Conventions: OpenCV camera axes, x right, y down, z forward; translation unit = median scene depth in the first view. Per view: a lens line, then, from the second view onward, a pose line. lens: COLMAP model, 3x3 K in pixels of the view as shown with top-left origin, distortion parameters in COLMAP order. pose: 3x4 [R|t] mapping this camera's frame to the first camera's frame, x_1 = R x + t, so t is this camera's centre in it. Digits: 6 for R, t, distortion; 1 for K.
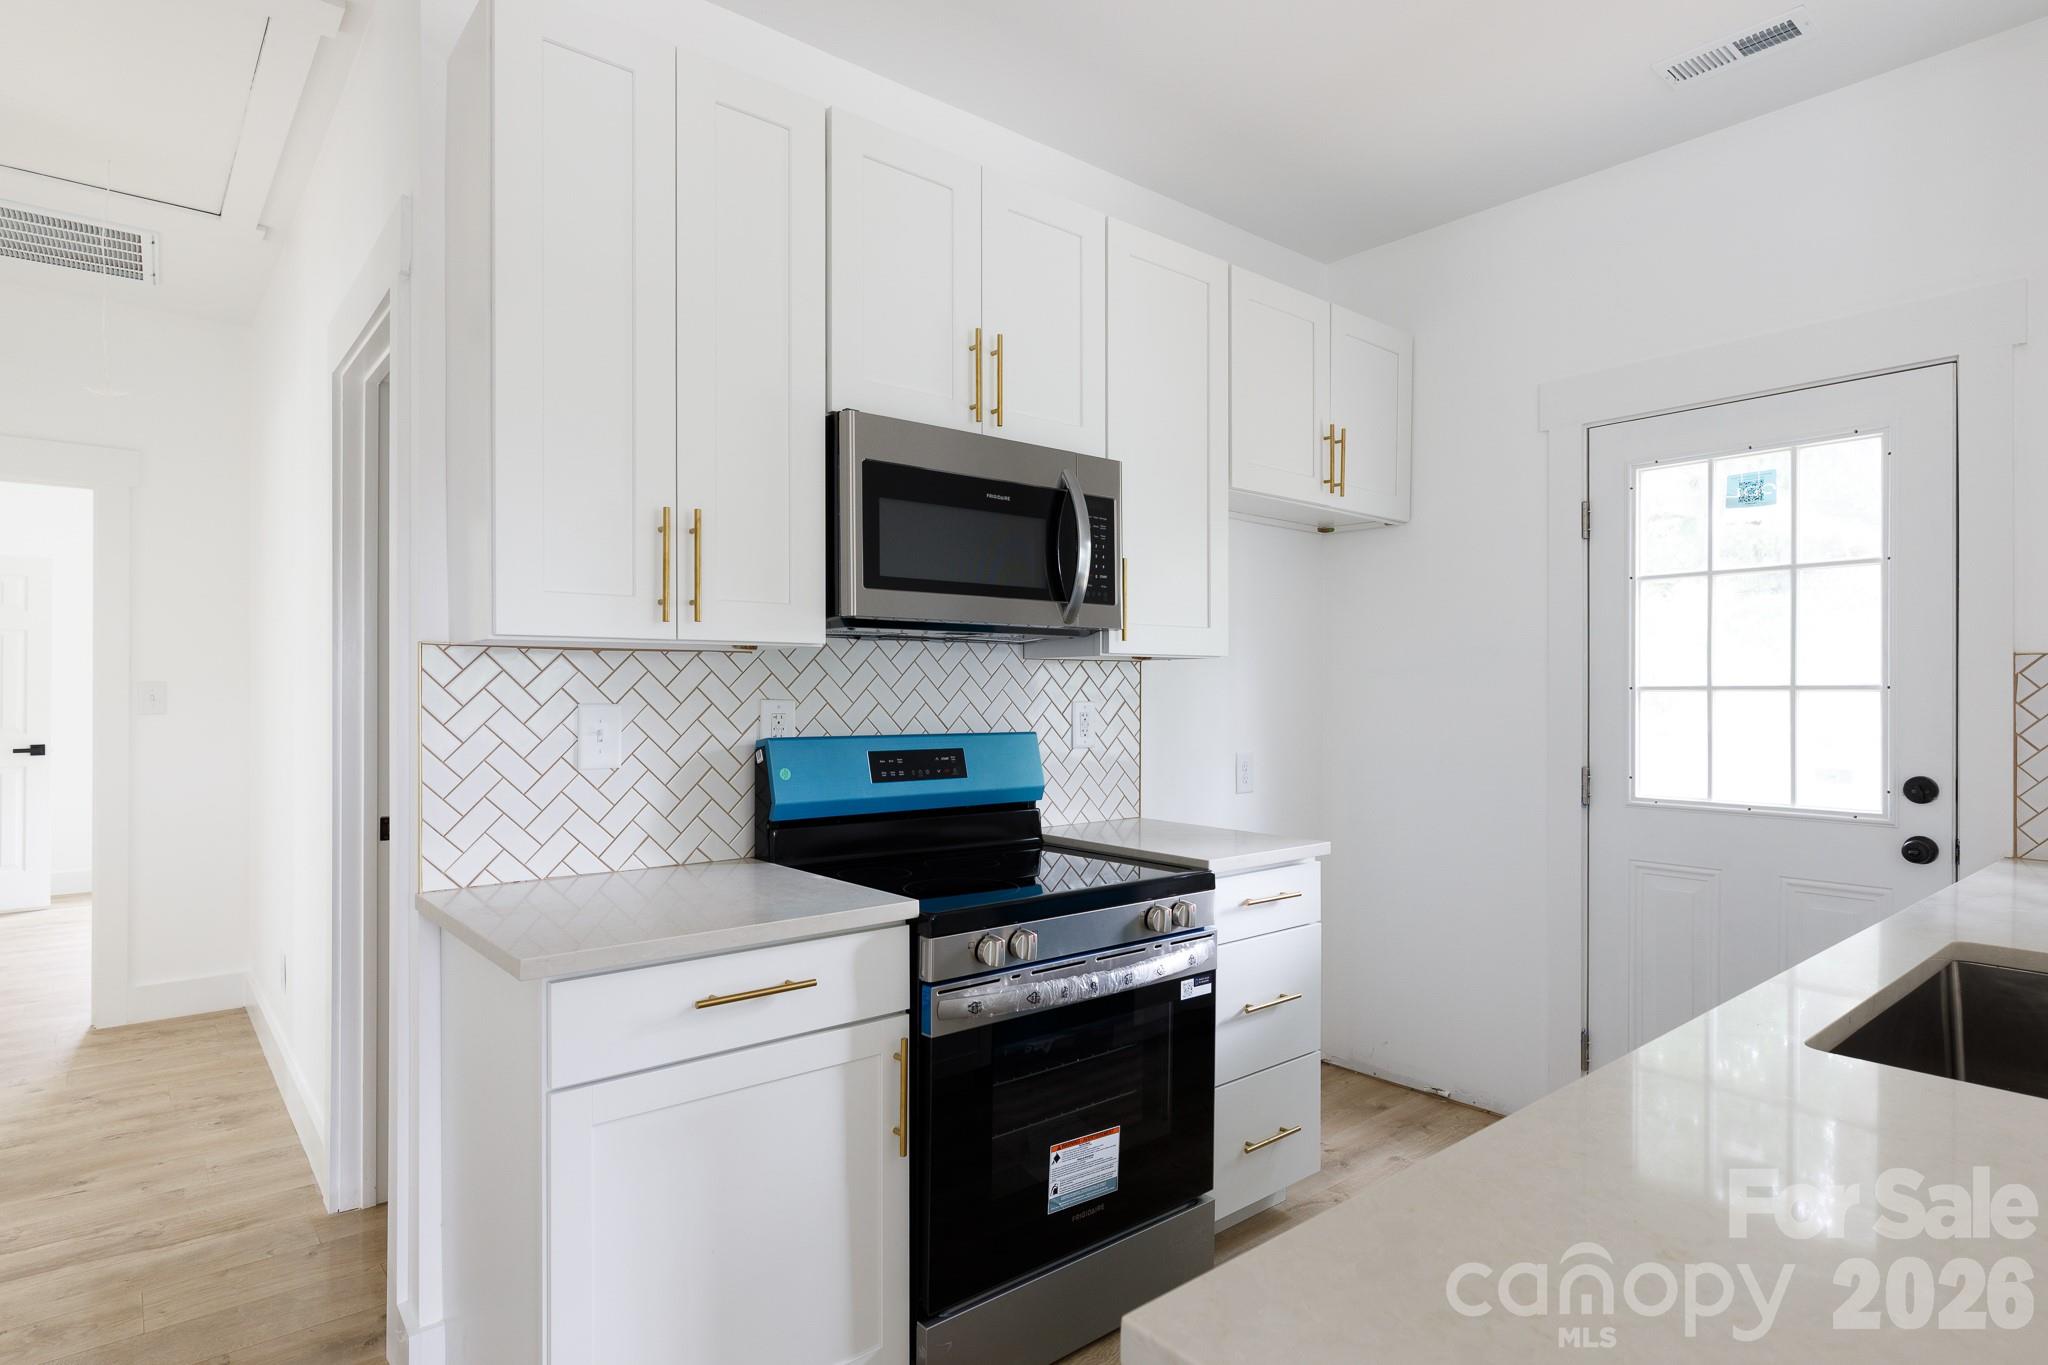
lens RADIAL K [[1094.4, 0, 1020.8], [0, 1094.4, 691.6], [0, 0, 1]] dist [-0.000049, 0.000946]
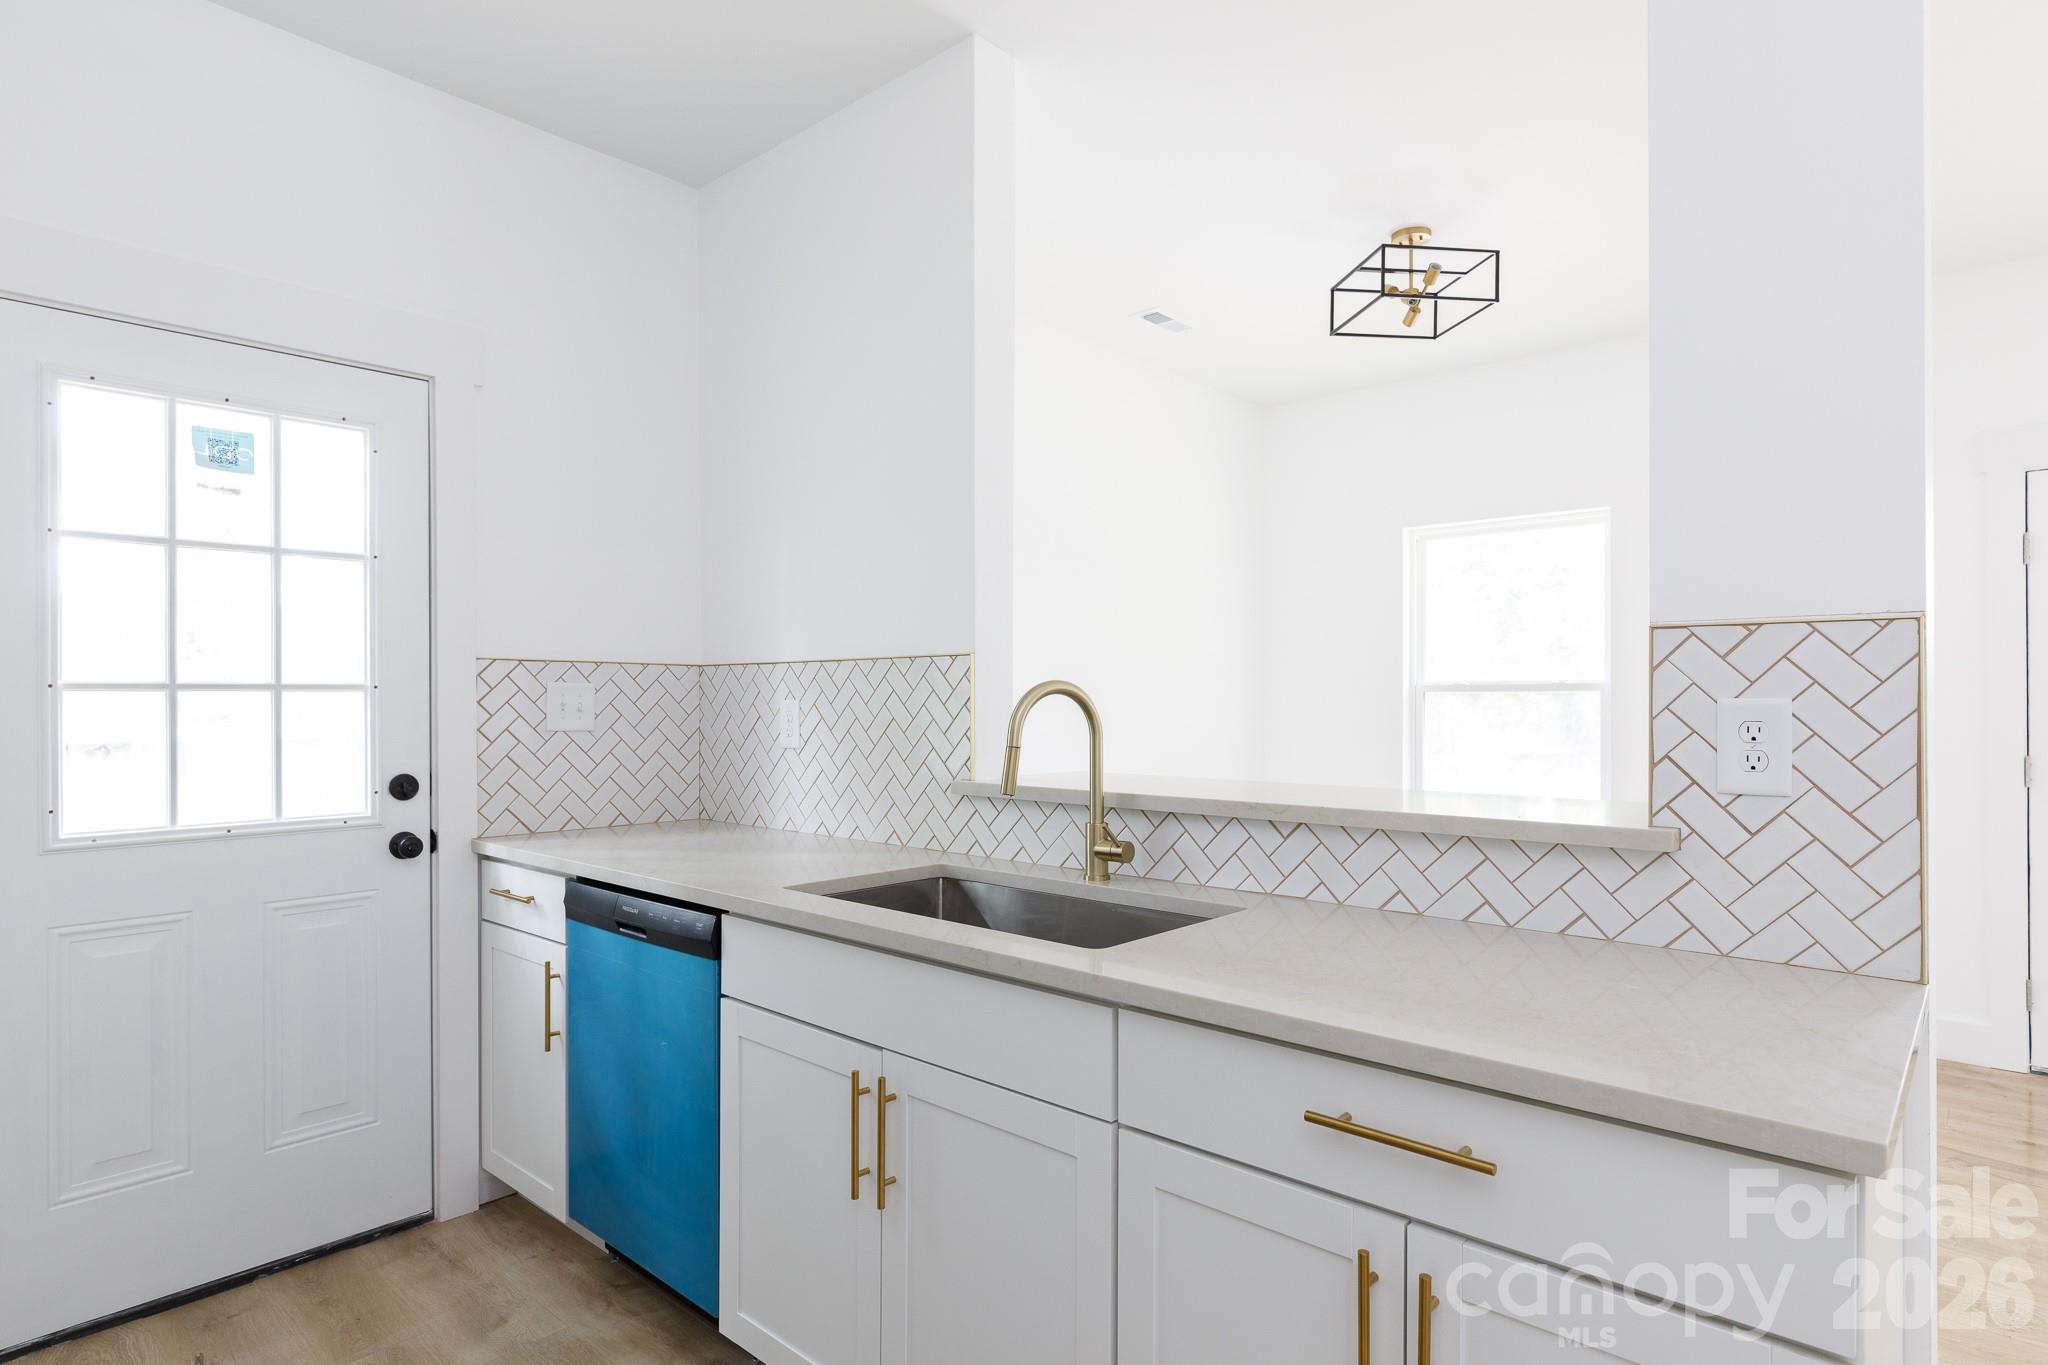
lens RADIAL K [[1094.4, 0, 1032.4], [0, 1094.4, 695.1], [0, 0, 1]] dist [-0.000049, 0.000946]
pose [[-0.146393, -0.002216, 0.989224, -0.278674], [-0.004437, 0.999989, 0.001584, -0.000926], [-0.989217, -0.004158, -0.146401, 0.559236]]
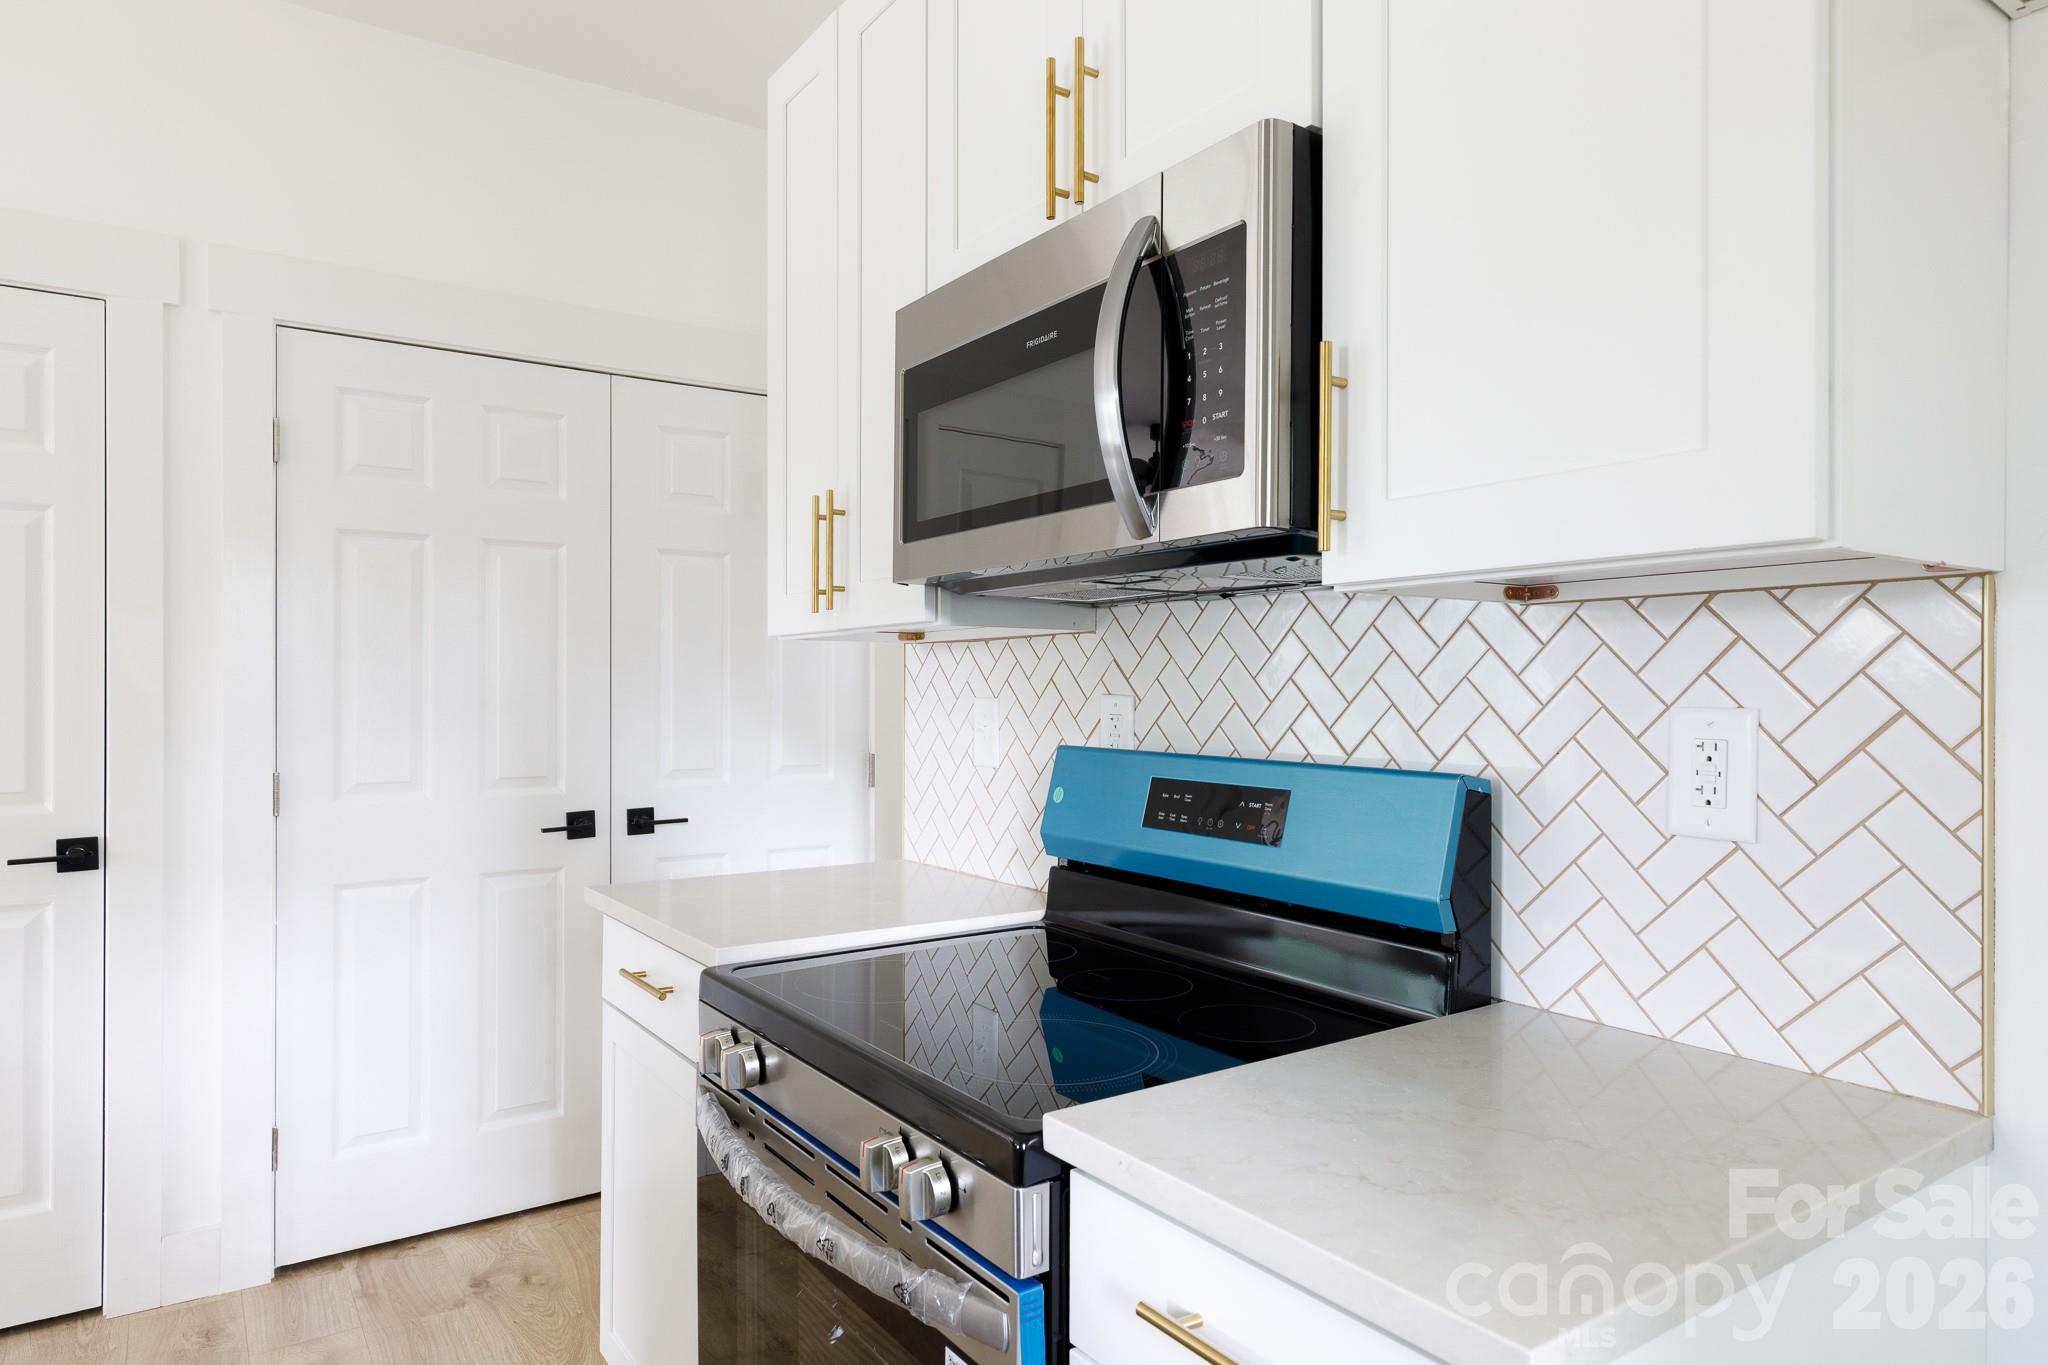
lens RADIAL K [[1266.6, 0, 1033.4], [0, 1266.6, 683.4], [0, 0, 1]] dist [0.011606, 0.004807]
pose [[-0.098594, -0.005455, -0.995113, 0.578970], [0.000013, 0.999985, -0.005483, 0.004160], [0.995128, -0.000553, -0.098592, 0.967921]]
